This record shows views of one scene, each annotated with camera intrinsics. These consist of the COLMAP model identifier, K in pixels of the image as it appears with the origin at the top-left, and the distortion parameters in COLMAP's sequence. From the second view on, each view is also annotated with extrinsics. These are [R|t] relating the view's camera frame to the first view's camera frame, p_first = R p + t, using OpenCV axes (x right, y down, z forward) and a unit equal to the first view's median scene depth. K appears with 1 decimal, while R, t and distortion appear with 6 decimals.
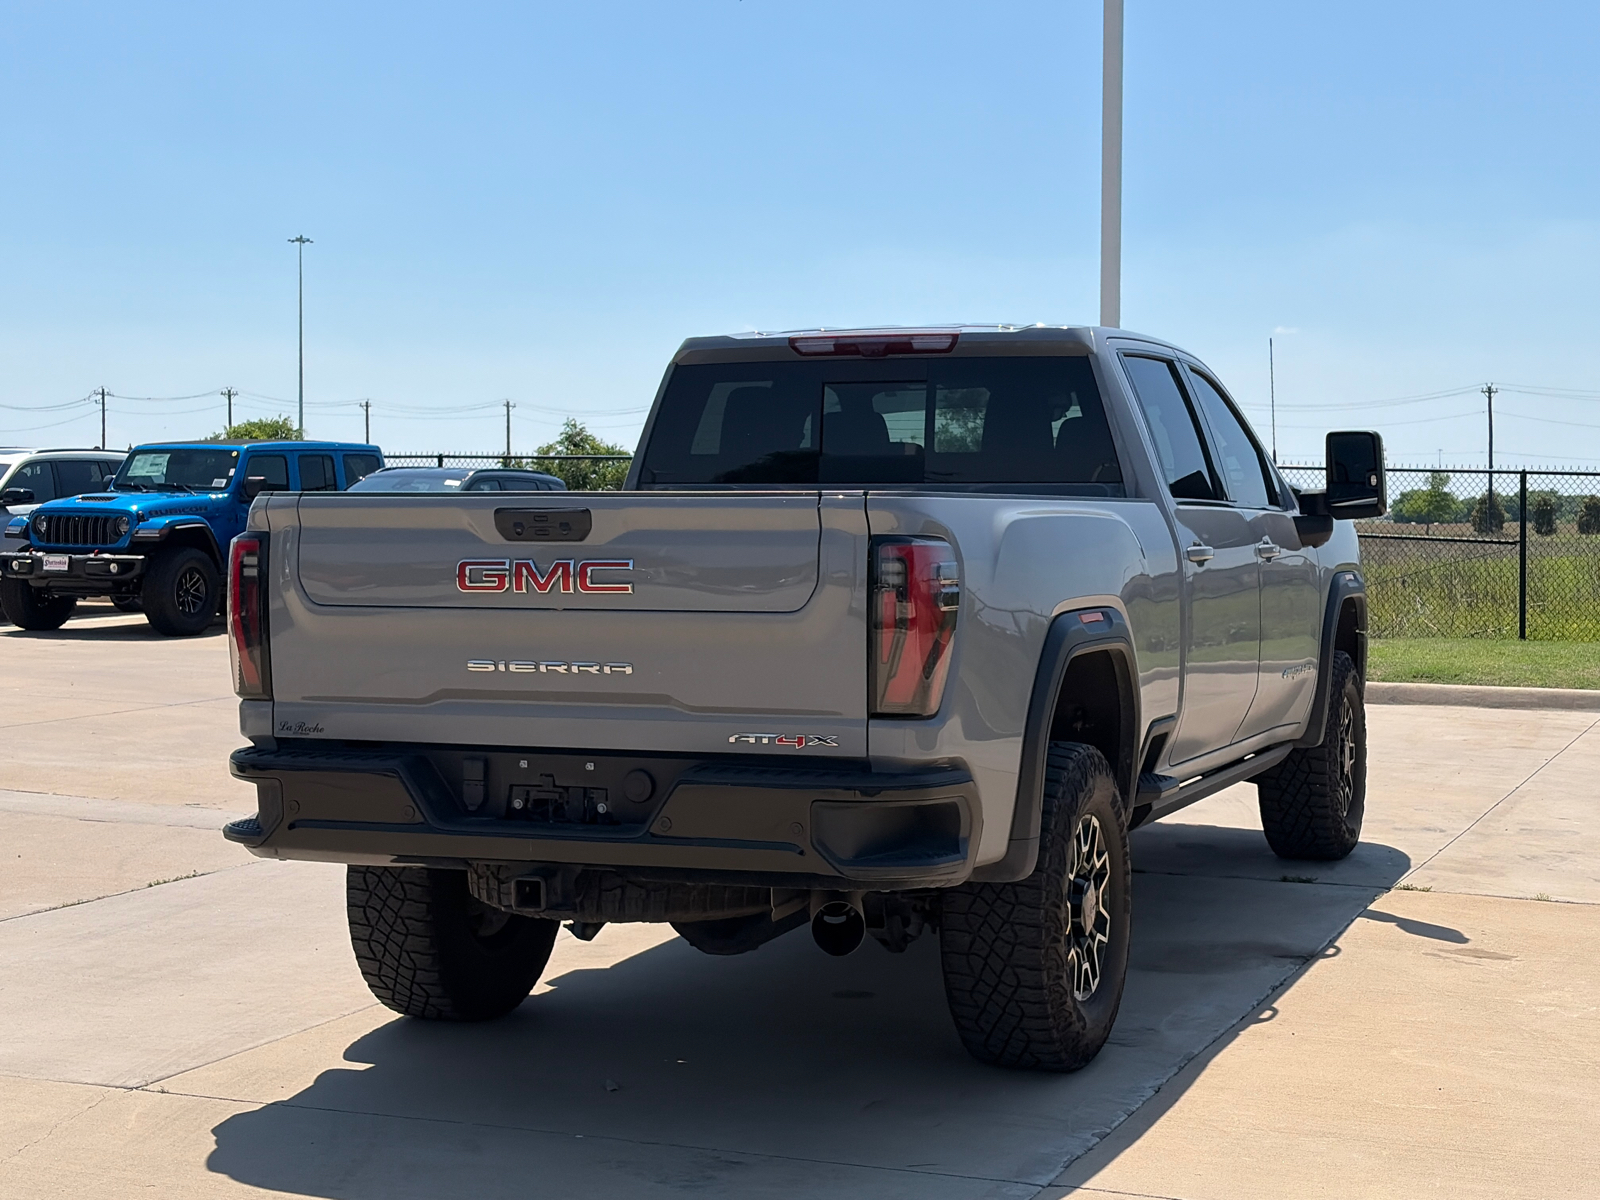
lens RADIAL K [[2616.2, 0, 827.3], [0, 2616.2, 555.7], [0, 0, 1]] dist [0.158936, 0.000000]
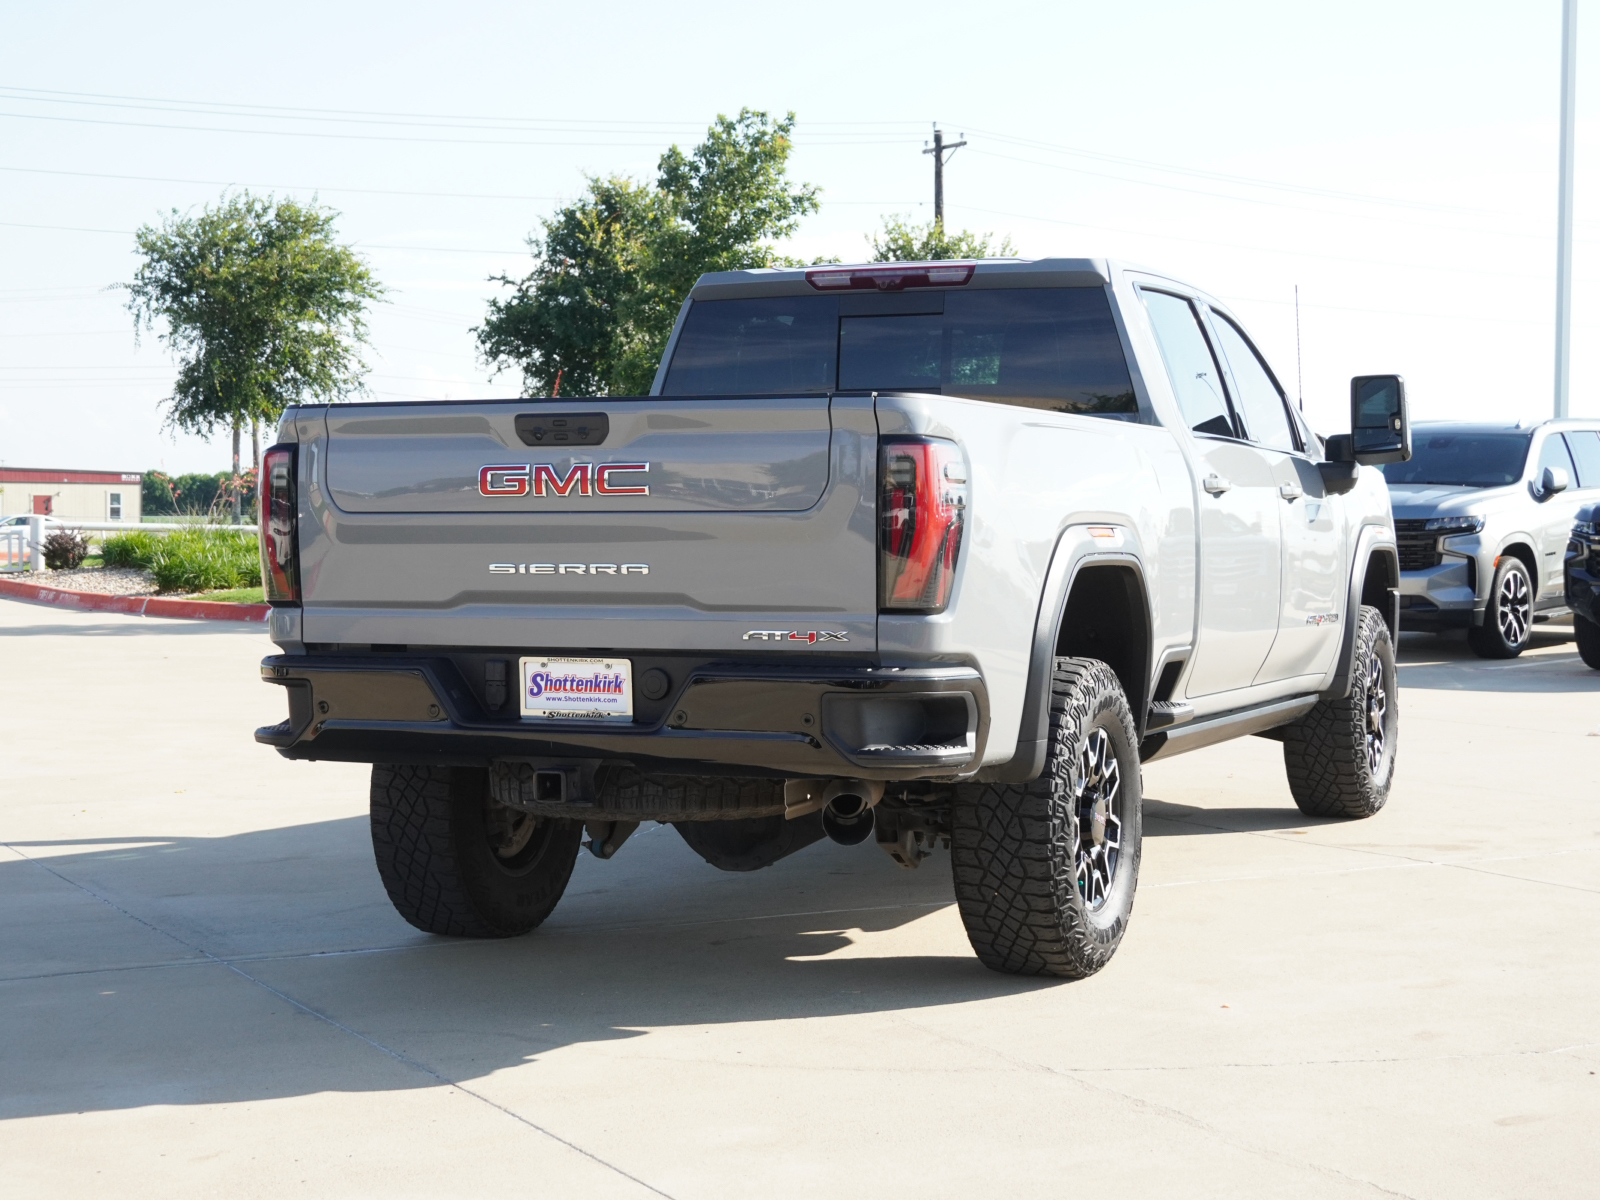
lens RADIAL K [[2832.9, 0, 803.1], [0, 2832.9, 594.3], [0, 0, 1]] dist [-0.000936, 0.000000]
pose [[0.999788, -0.000625, -0.020562, 0.008245], [0.000684, 0.999996, 0.002844, 0.045876], [0.020560, -0.002857, 0.999785, -0.100886]]
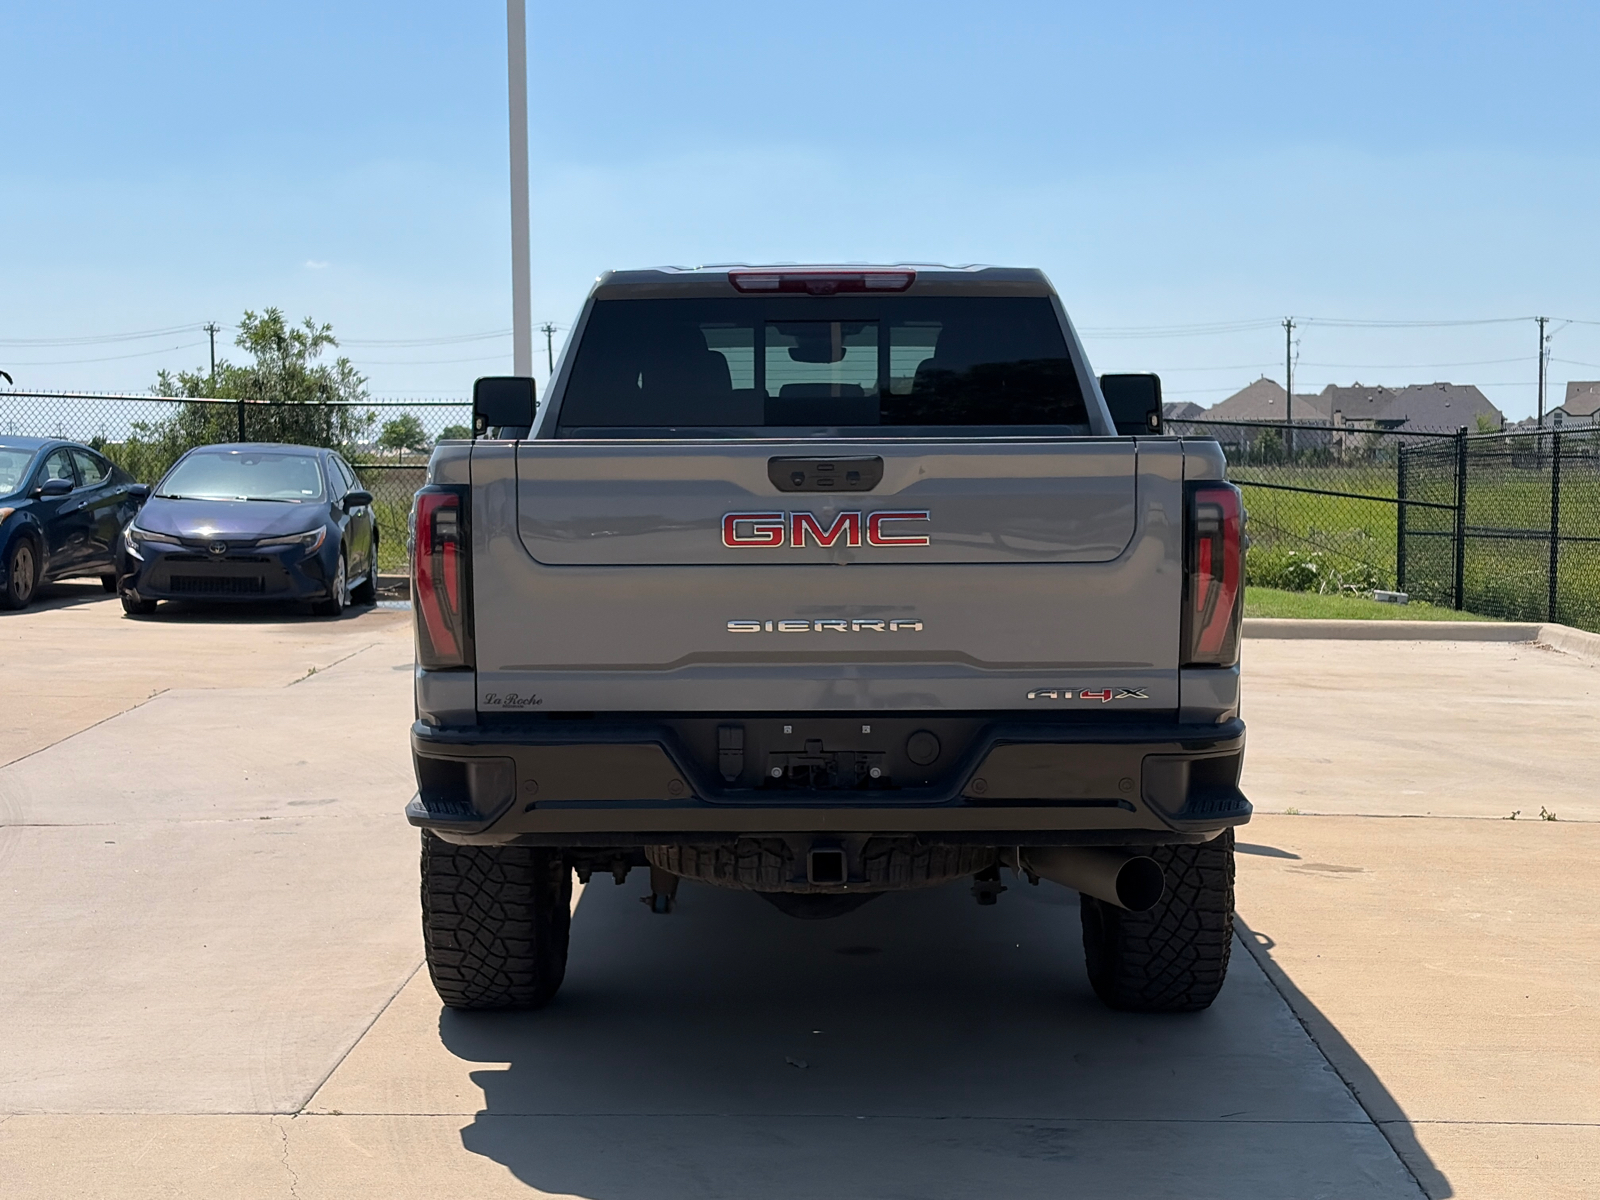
lens RADIAL K [[2616.2, 0, 787.4], [0, 2616.2, 585.8], [0, 0, 1]] dist [0.158936, 0.000000]
pose [[0.937171, -0.025151, 0.347961, -0.413068], [0.012615, 0.999189, 0.038248, -0.007267], [-0.348641, -0.031456, 0.936728, 0.118795]]
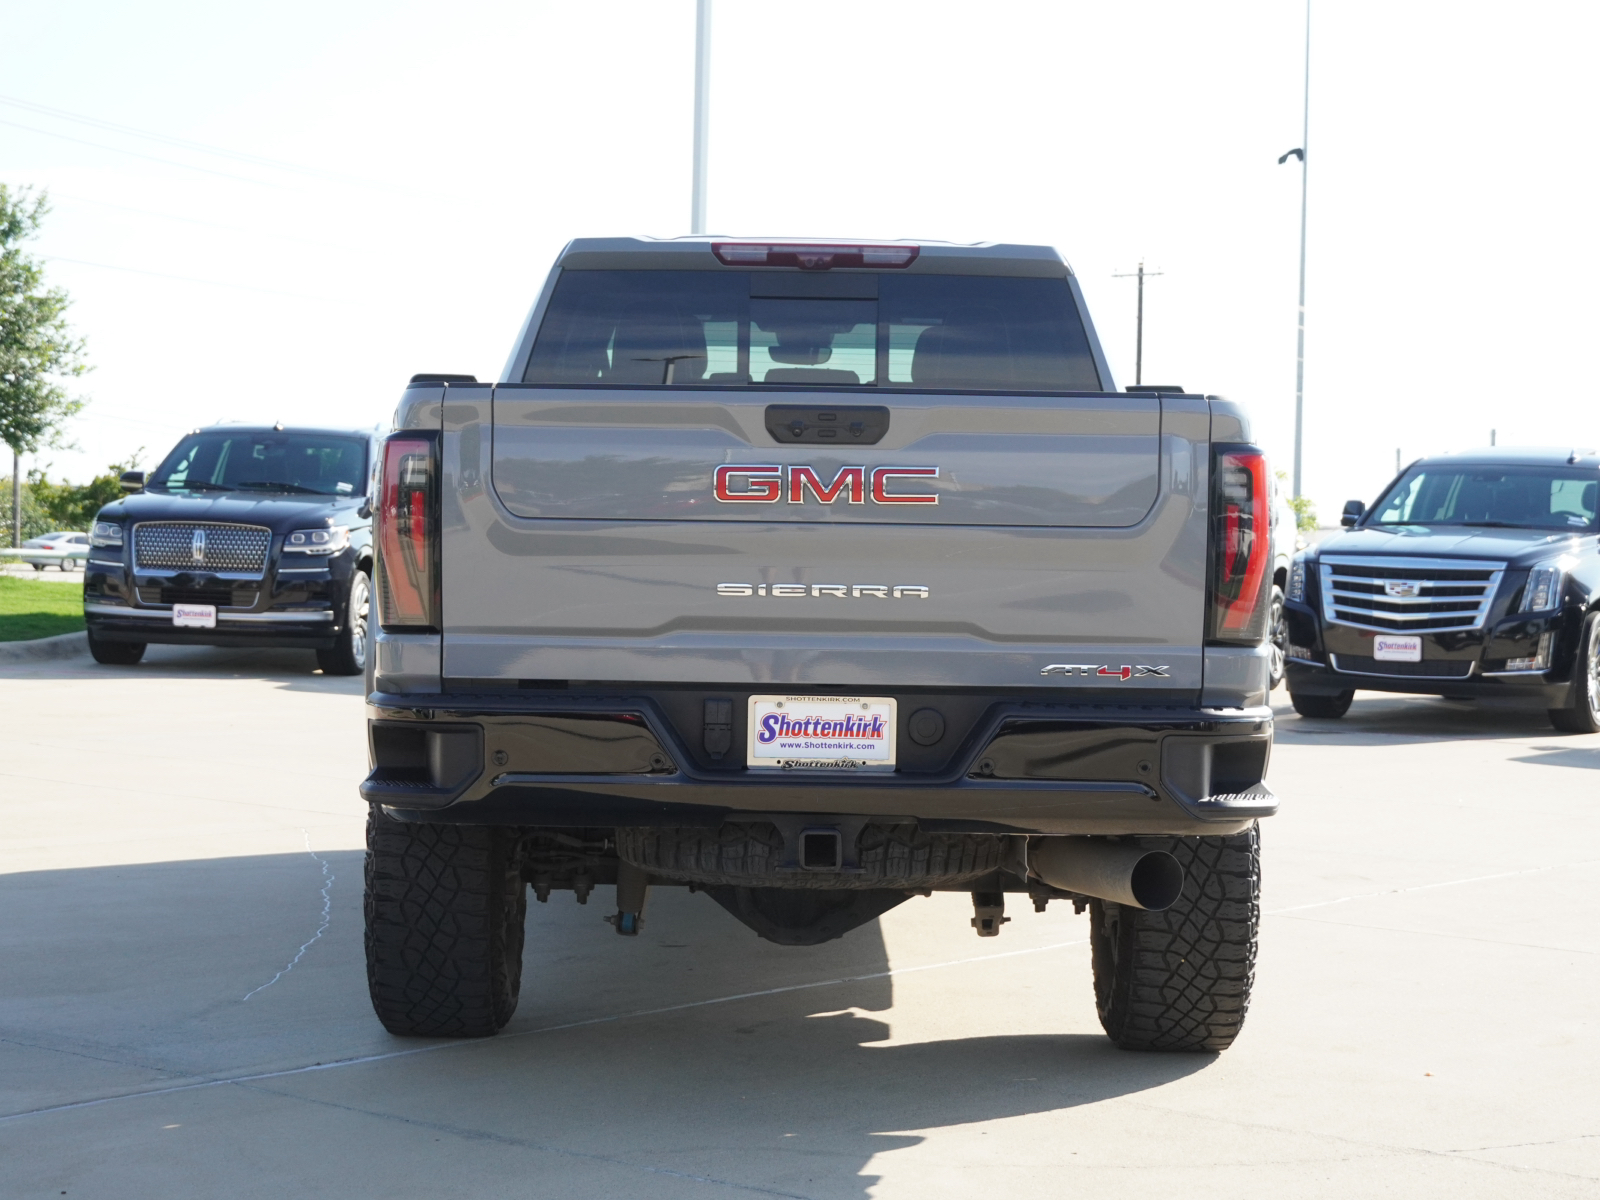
lens RADIAL K [[3244.0, 0, 804.0], [0, 3244.0, 604.5], [0, 0, 1]] dist [-0.000085, 0.000000]
pose [[0.929129, 0.008374, 0.369660, -0.471619], [-0.008132, 0.999964, -0.002213, 0.046002], [-0.369666, -0.000950, 0.929164, 0.007910]]
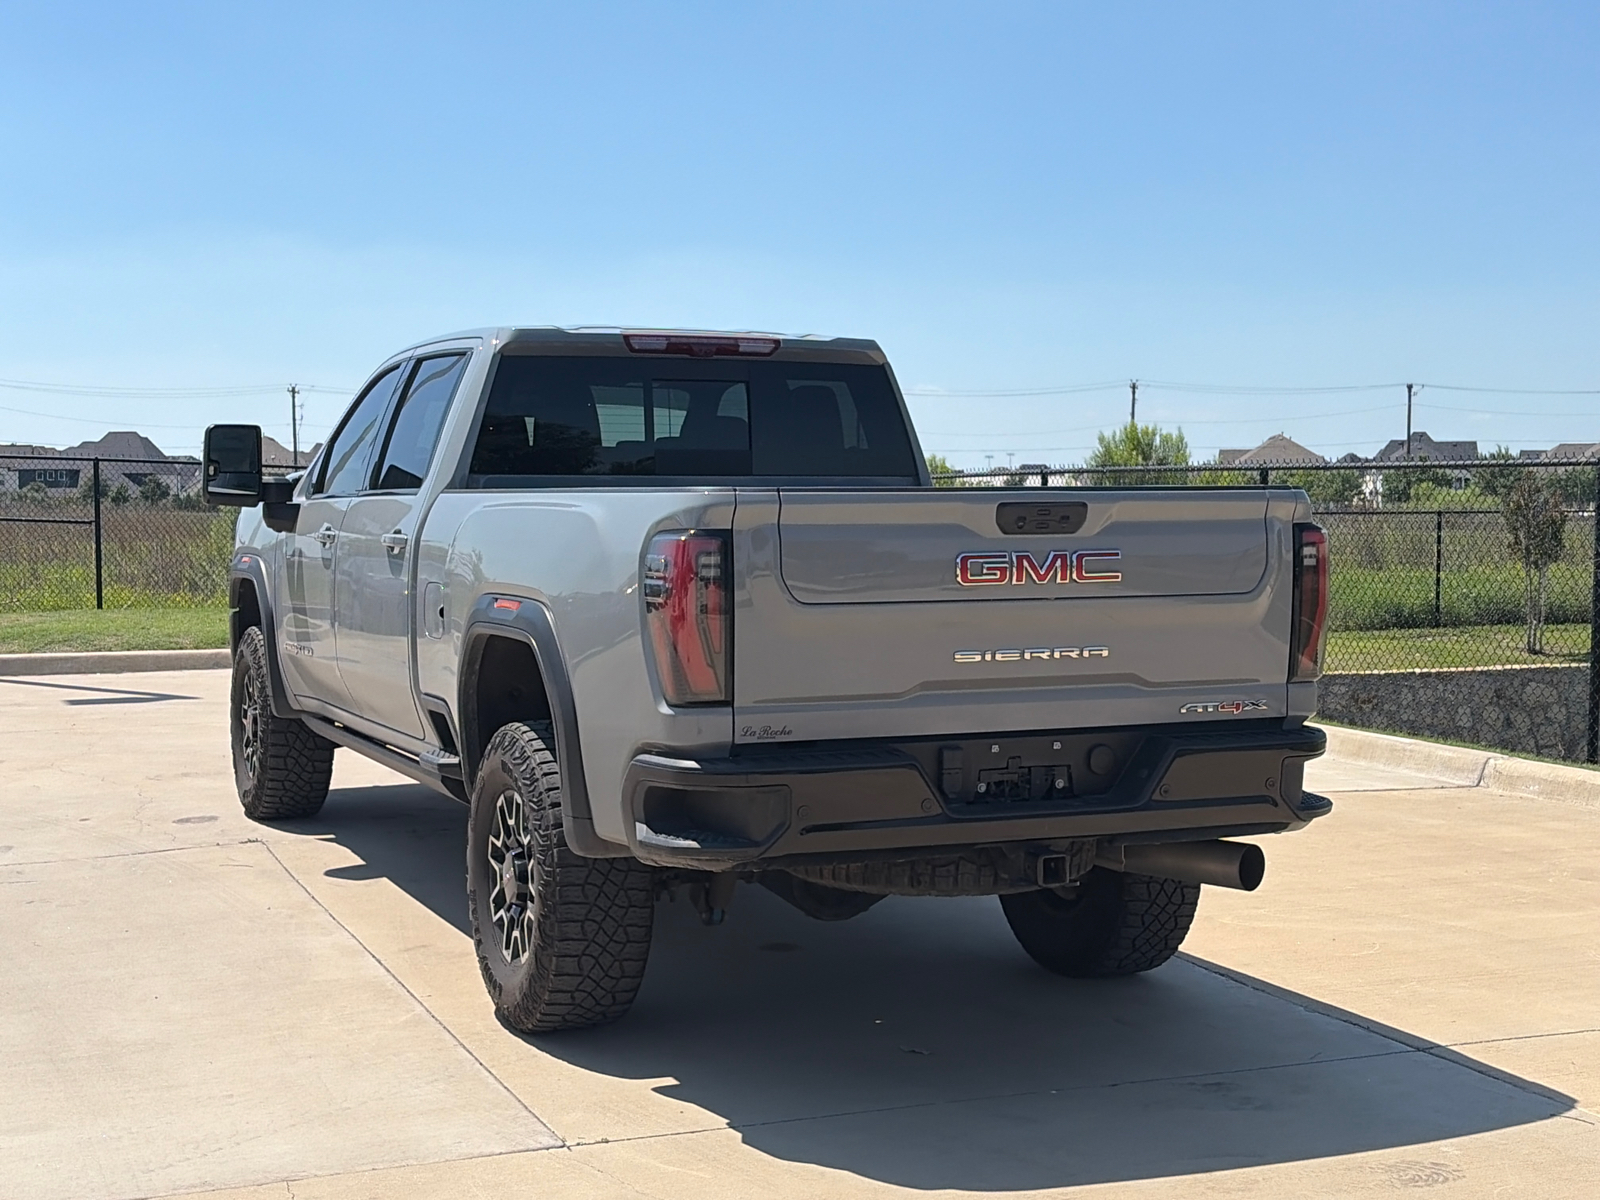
lens RADIAL K [[2234.5, 0, 793.9], [0, 2234.5, 603.9], [0, 0, 1]] dist [0.150364, 0.000000]
pose [[0.708934, -0.038102, 0.704245, -0.746389], [0.014859, 0.999125, 0.039098, -0.013008], [-0.705119, -0.017254, 0.708879, 0.402985]]
